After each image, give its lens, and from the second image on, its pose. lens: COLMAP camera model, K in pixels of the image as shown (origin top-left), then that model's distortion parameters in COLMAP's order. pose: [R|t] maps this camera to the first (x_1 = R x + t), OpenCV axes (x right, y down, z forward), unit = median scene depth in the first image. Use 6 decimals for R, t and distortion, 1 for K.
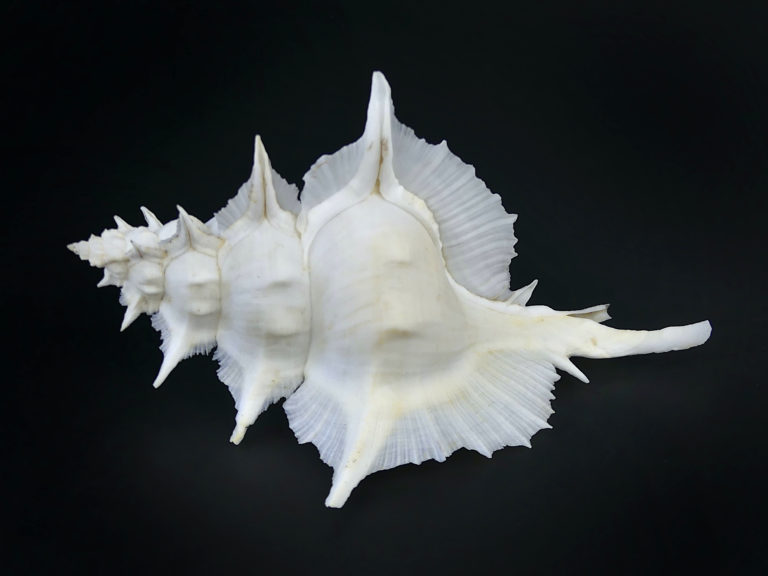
lens RADIAL K [[1963.3, 0, 384.0], [0, 1963.3, 288.0], [0, 0, 1]] dist [0.081896, 0.023793]
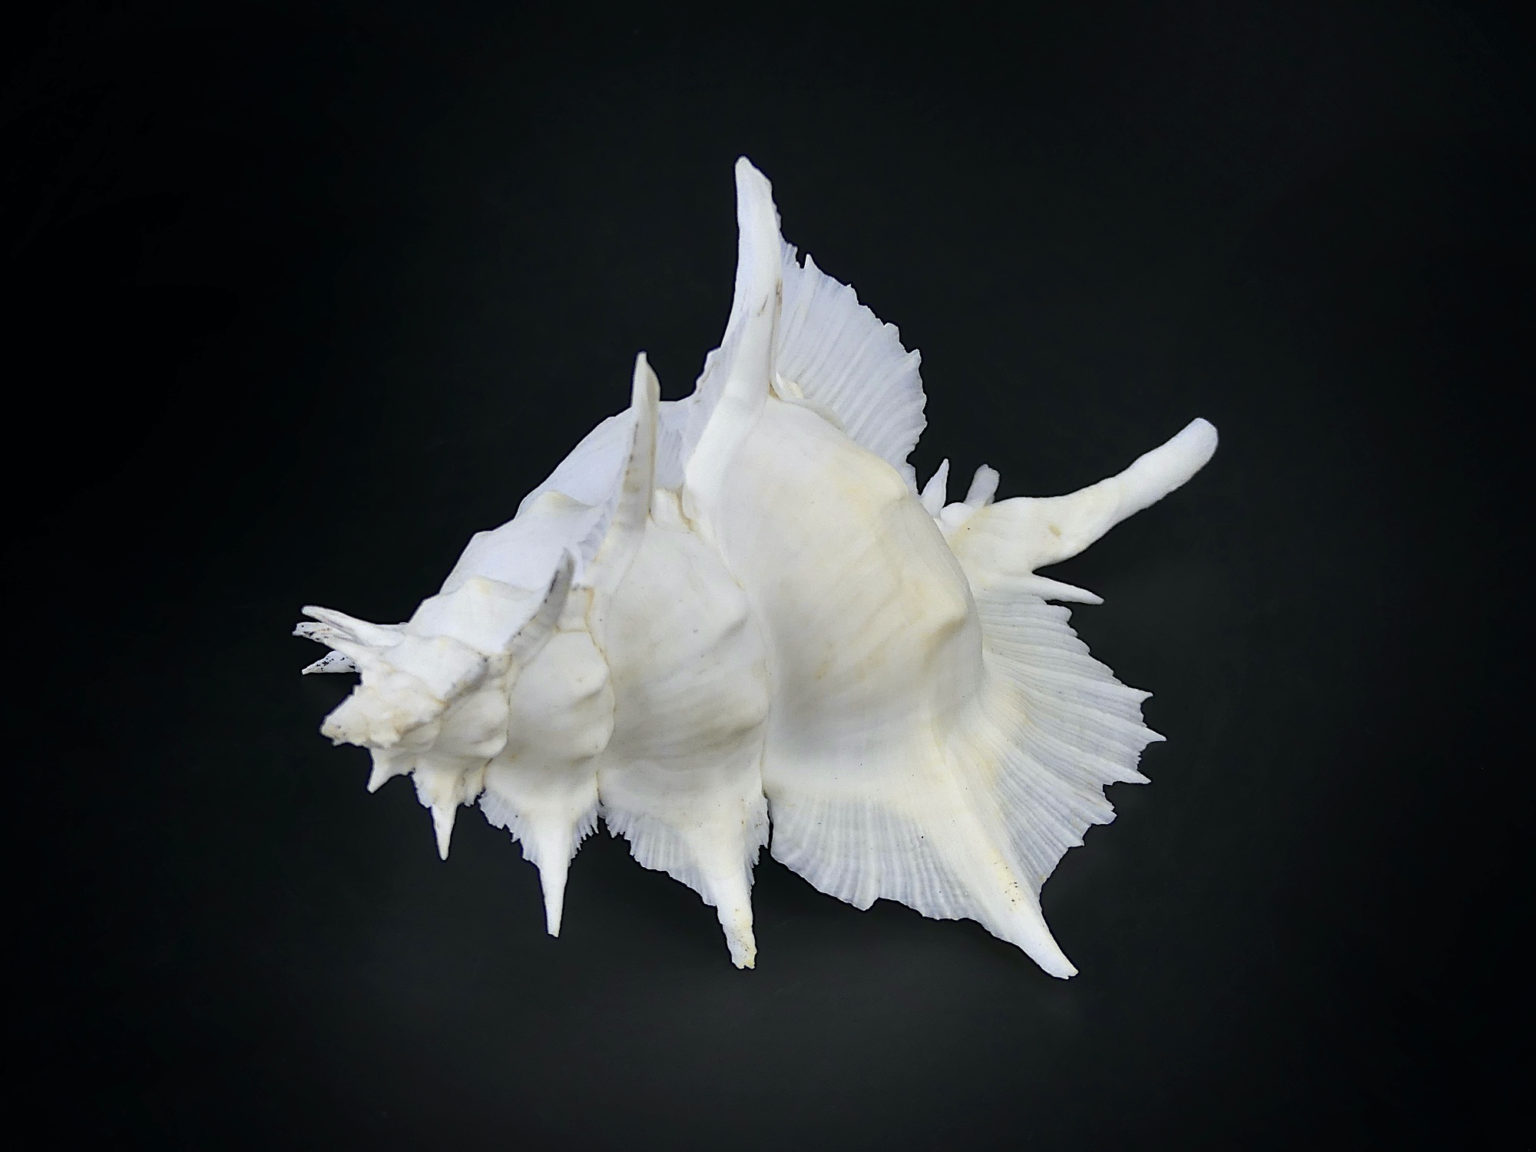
lens RADIAL K [[3926.5, 0, 768.0], [0, 3926.5, 576.0], [0, 0, 1]] dist [0.081896, 0.023793]
pose [[0.716630, -0.362377, 0.595923, -0.619363], [0.338133, 0.927813, 0.157574, -0.163724], [-0.610006, 0.088578, 0.787430, 0.218161]]
